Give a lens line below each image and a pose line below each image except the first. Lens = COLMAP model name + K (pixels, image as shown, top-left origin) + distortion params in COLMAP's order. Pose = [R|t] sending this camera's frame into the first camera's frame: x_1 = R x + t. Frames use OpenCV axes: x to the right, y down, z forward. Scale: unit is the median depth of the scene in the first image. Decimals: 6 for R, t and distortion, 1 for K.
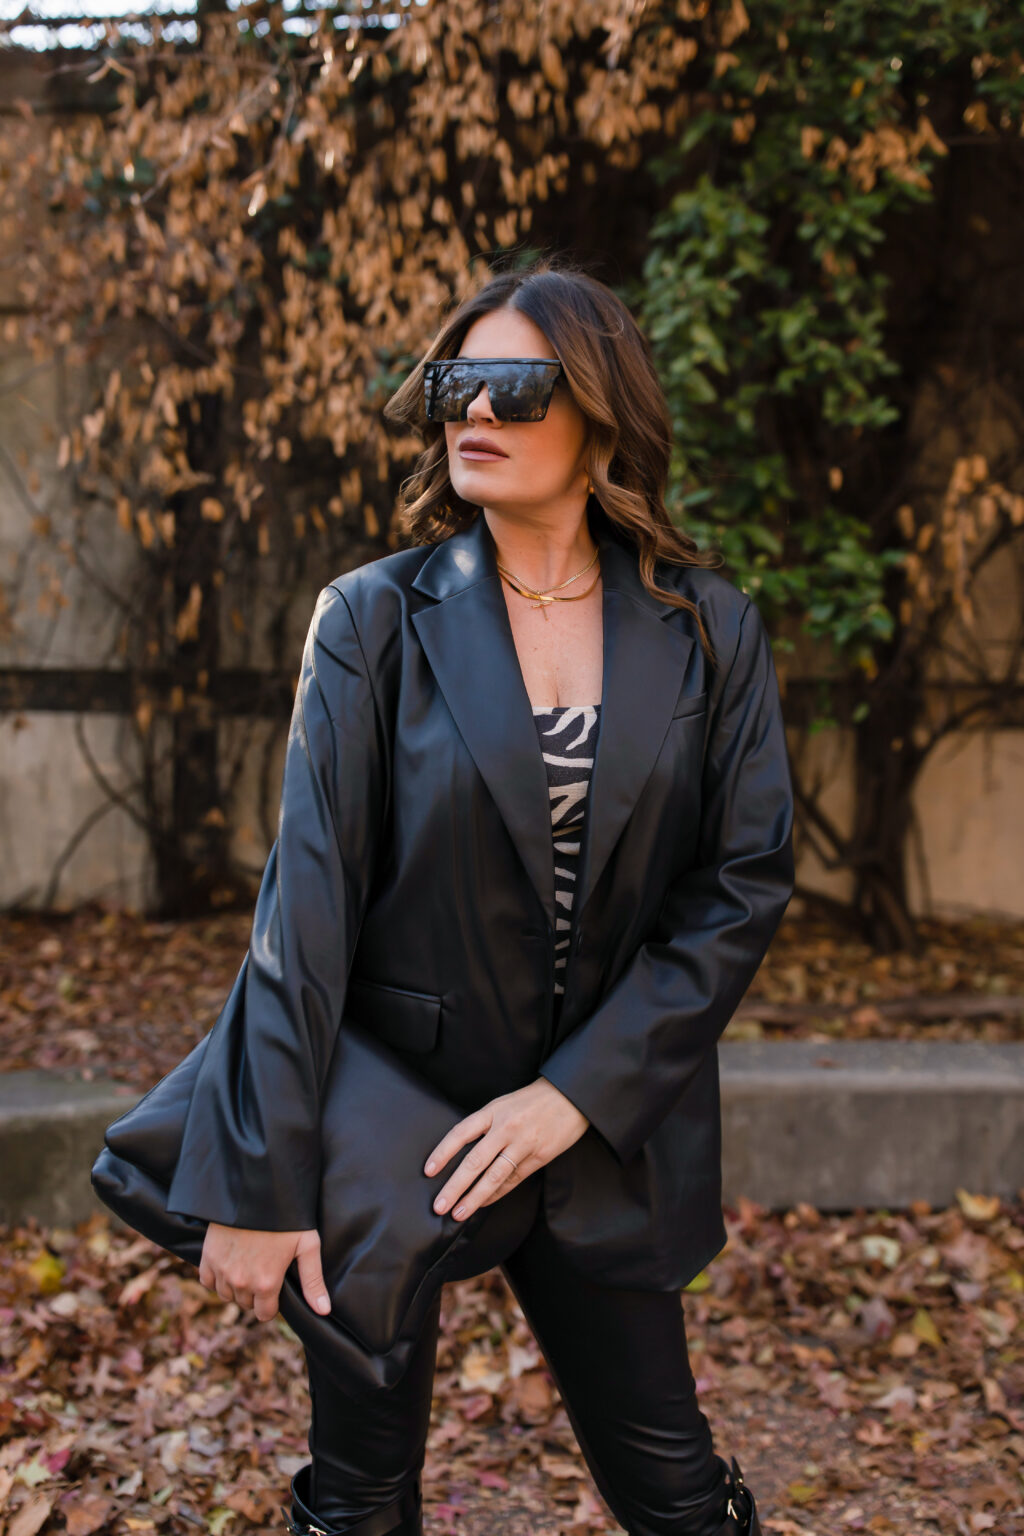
lens RADIAL K [[1574.5, 0, 504.6], [0, 1574.5, 742.3], [0, 0, 1]] dist [0.018104, -0.009497]
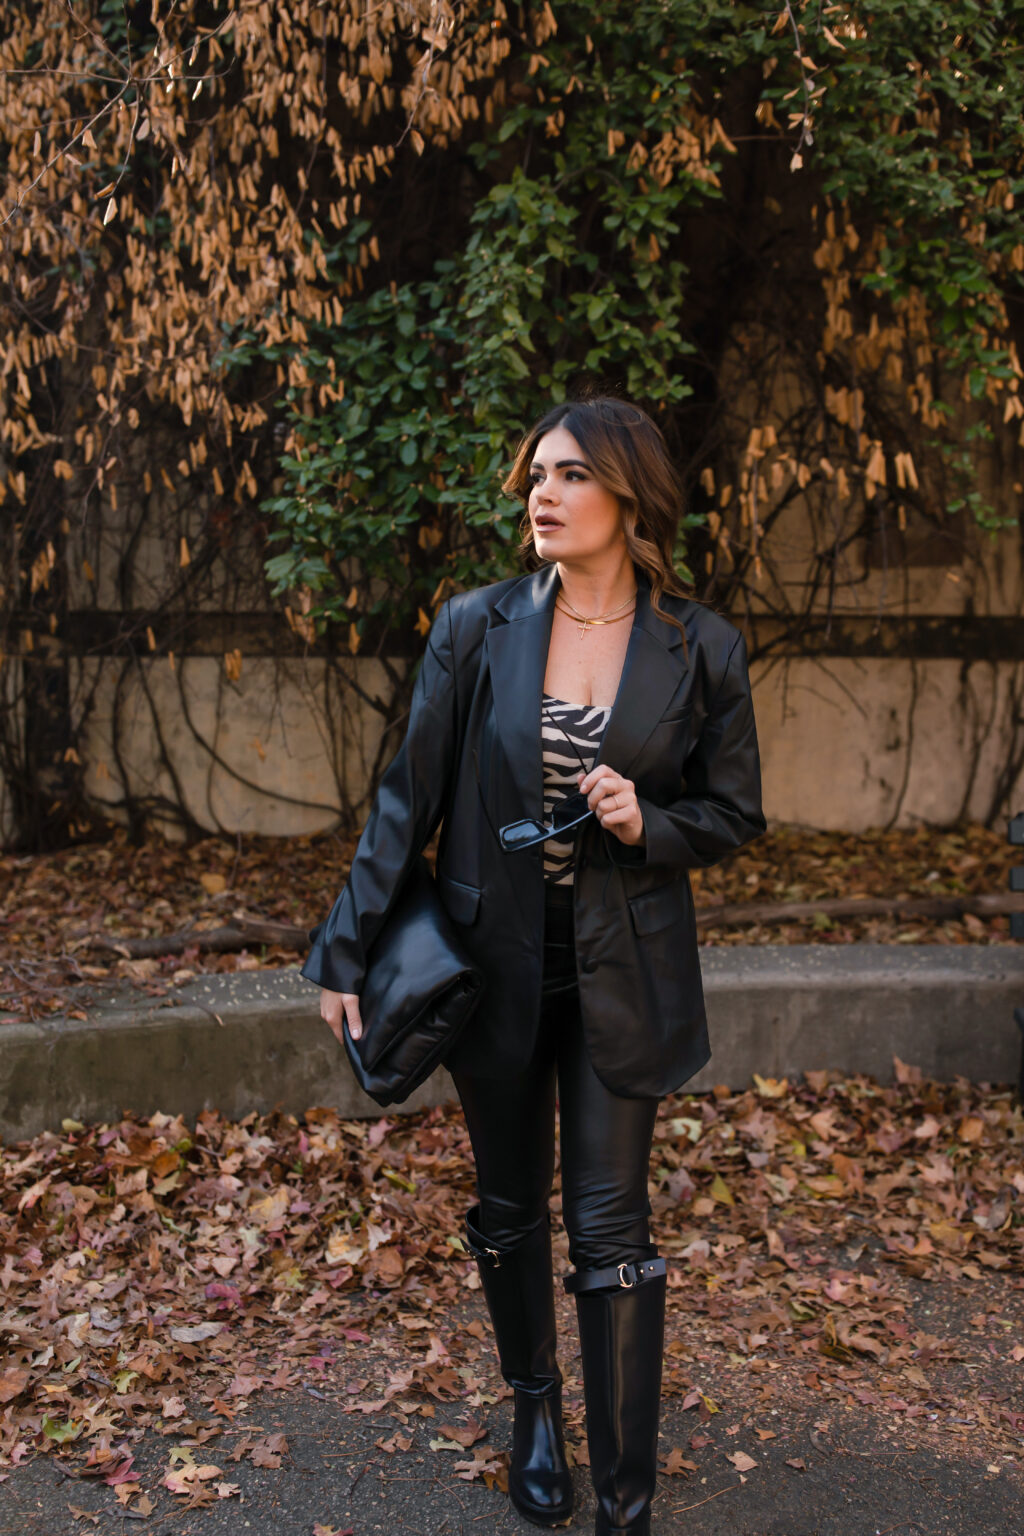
lens RADIAL K [[1574.5, 0, 504.6], [0, 1574.5, 742.3], [0, 0, 1]] dist [0.018104, -0.009497]
pose [[0.994616, -0.024228, 0.100760, -0.003771], [0.018009, 0.997903, 0.062174, -0.032642], [-0.102055, -0.060025, 0.992966, -0.108757]]
